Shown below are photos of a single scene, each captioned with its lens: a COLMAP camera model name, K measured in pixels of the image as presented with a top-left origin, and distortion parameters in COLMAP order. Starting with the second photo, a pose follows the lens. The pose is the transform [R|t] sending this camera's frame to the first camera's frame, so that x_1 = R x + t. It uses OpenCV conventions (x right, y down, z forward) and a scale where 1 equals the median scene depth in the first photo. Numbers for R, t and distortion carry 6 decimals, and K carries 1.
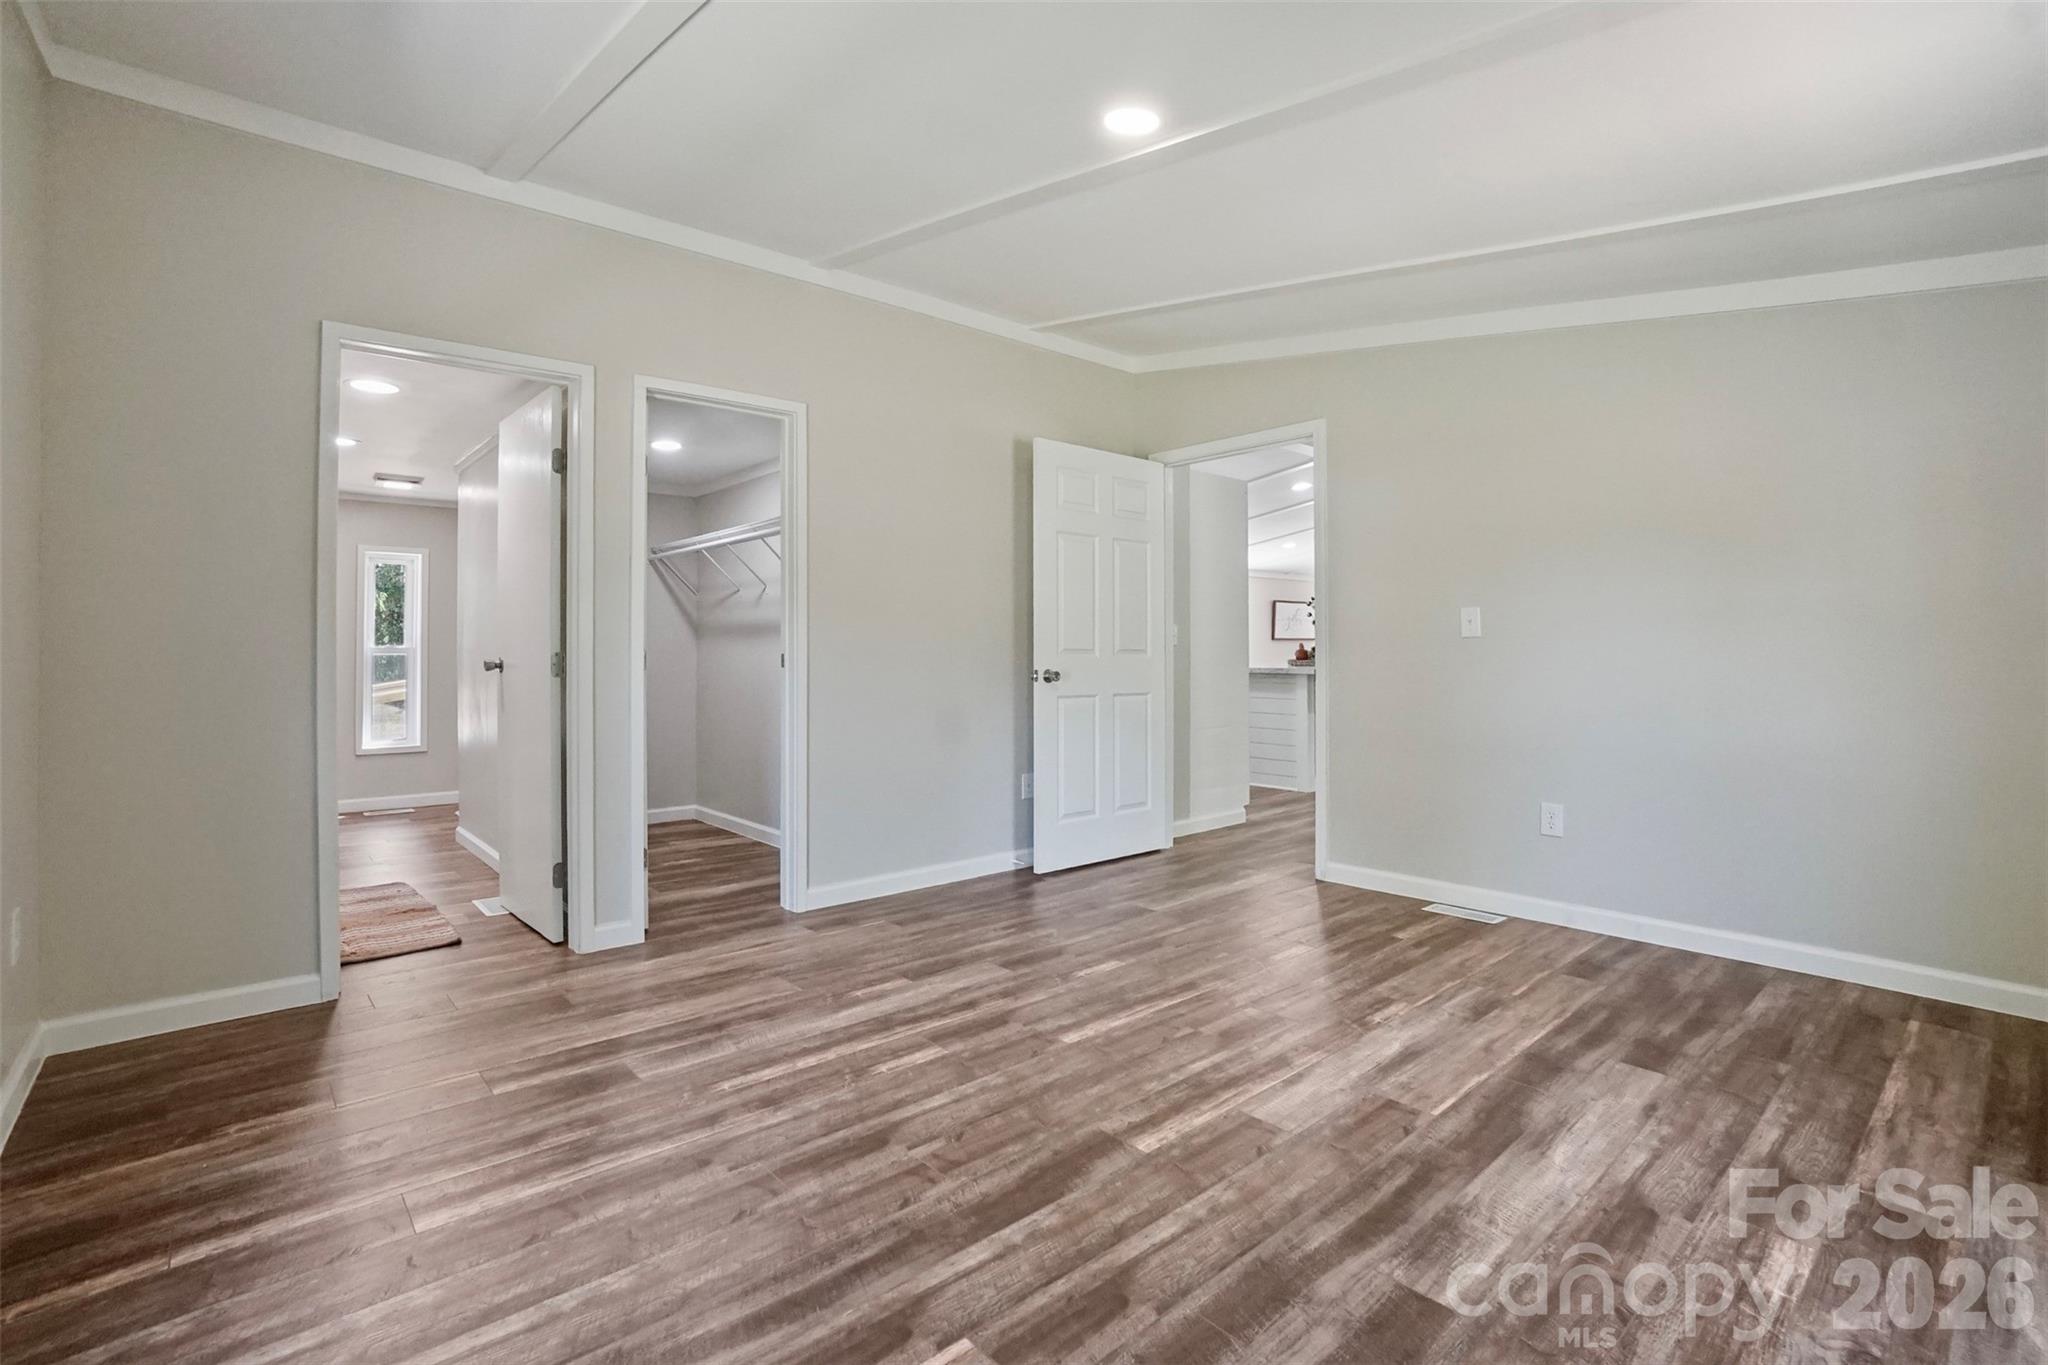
lens RADIAL K [[950.6, 0, 982.5], [0, 950.6, 635.7], [0, 0, 1]] dist [-0.057154, 0.018578]
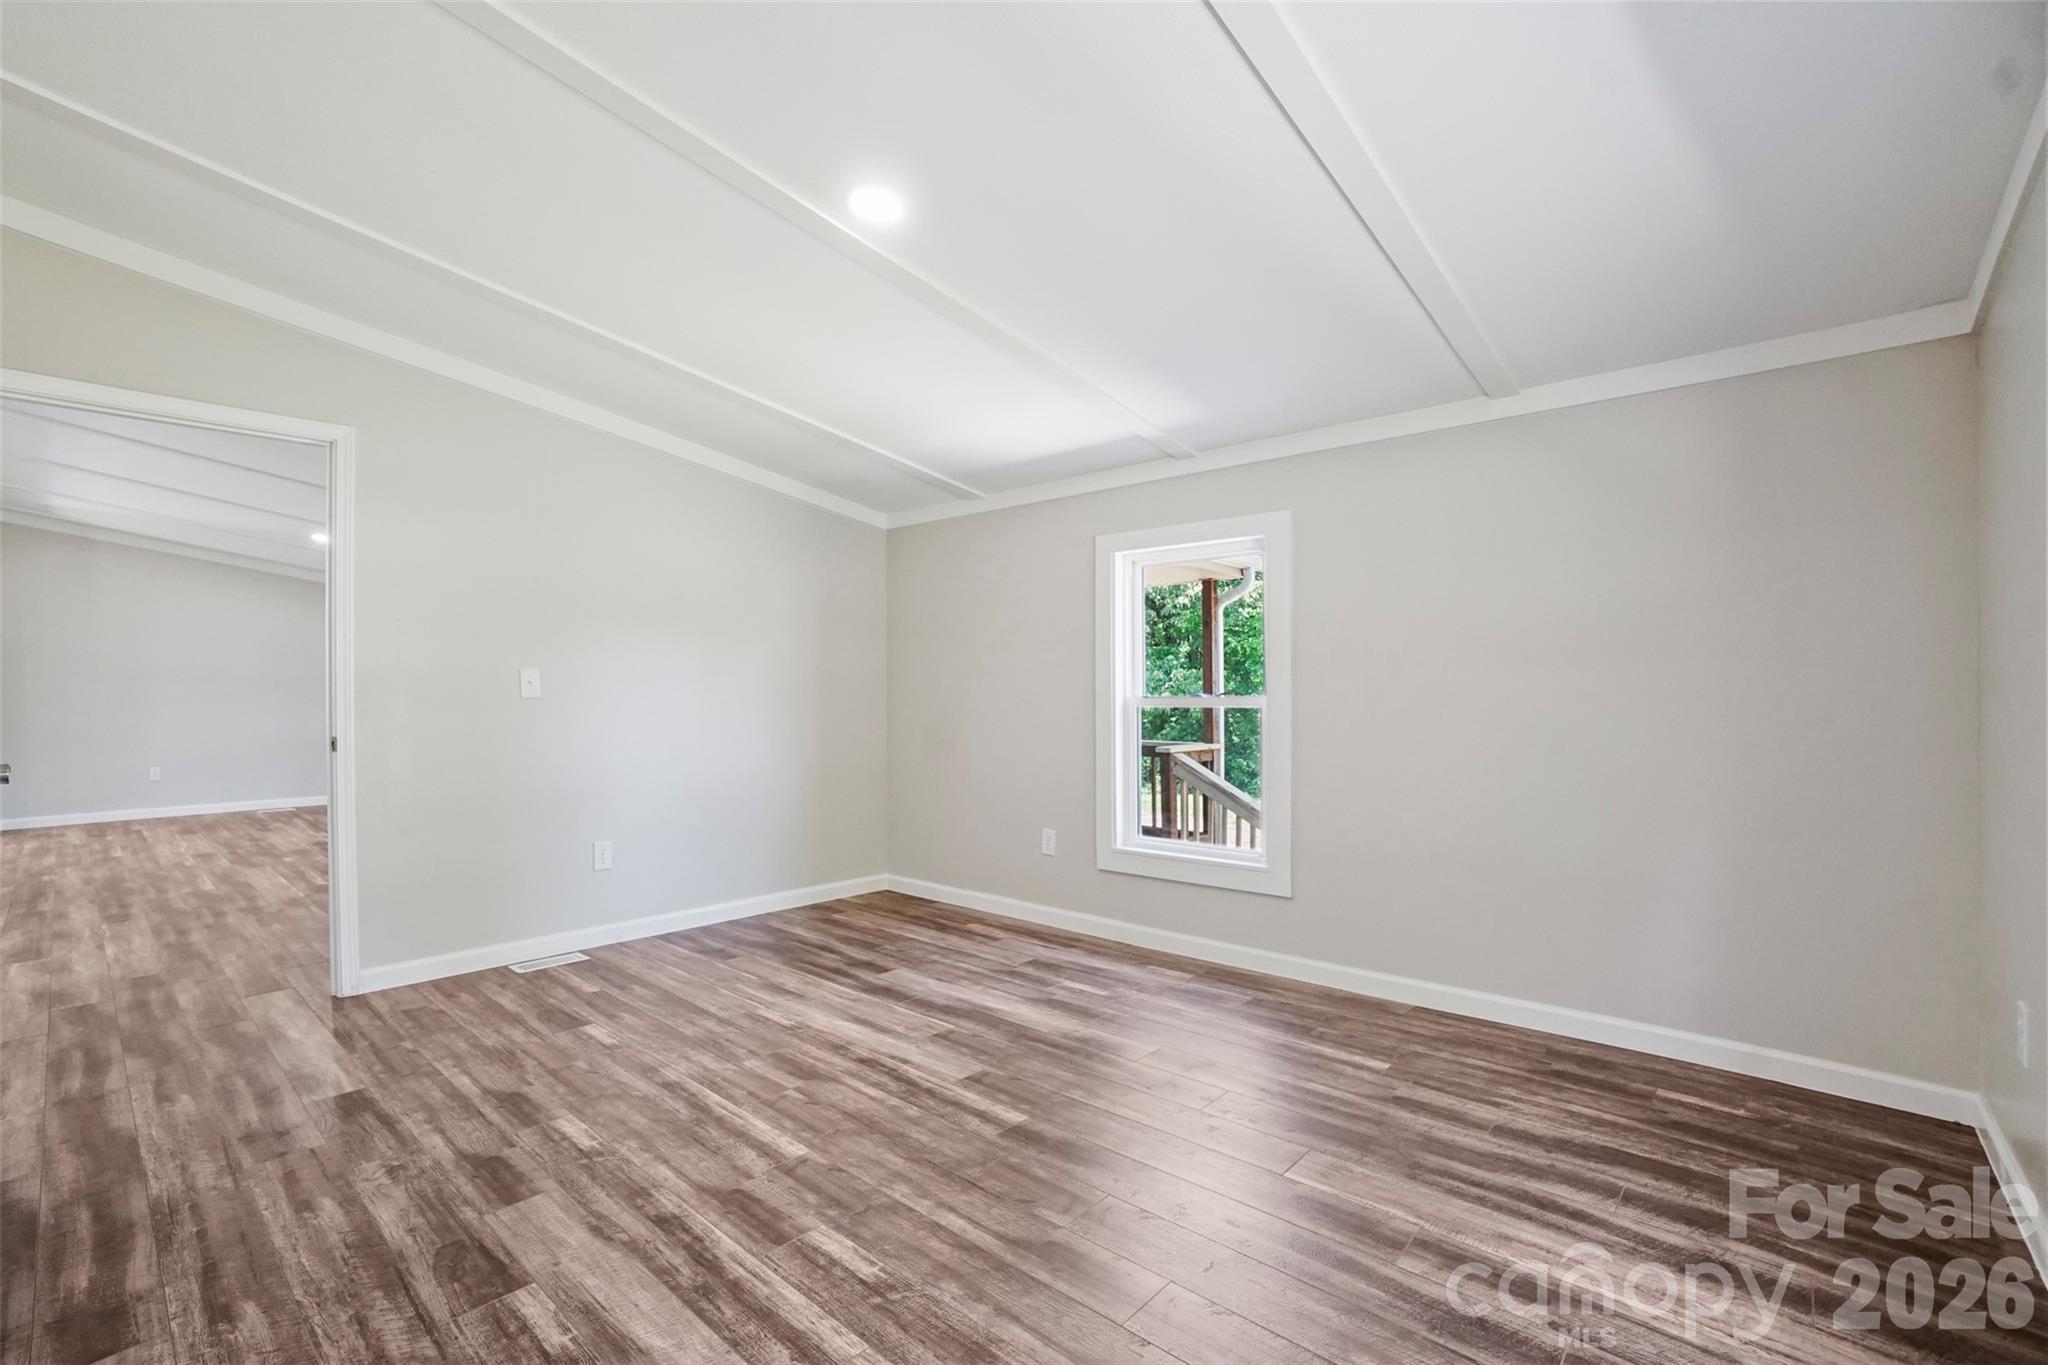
lens RADIAL K [[901.8, 0, 993.2], [0, 901.8, 691.2], [0, 0, 1]] dist [-0.045948, 0.000886]
pose [[-0.124972, 0.006858, 0.992137, -0.829886], [-0.011209, 0.999903, -0.008324, -0.005623], [-0.992097, -0.012161, -0.124883, 0.990611]]
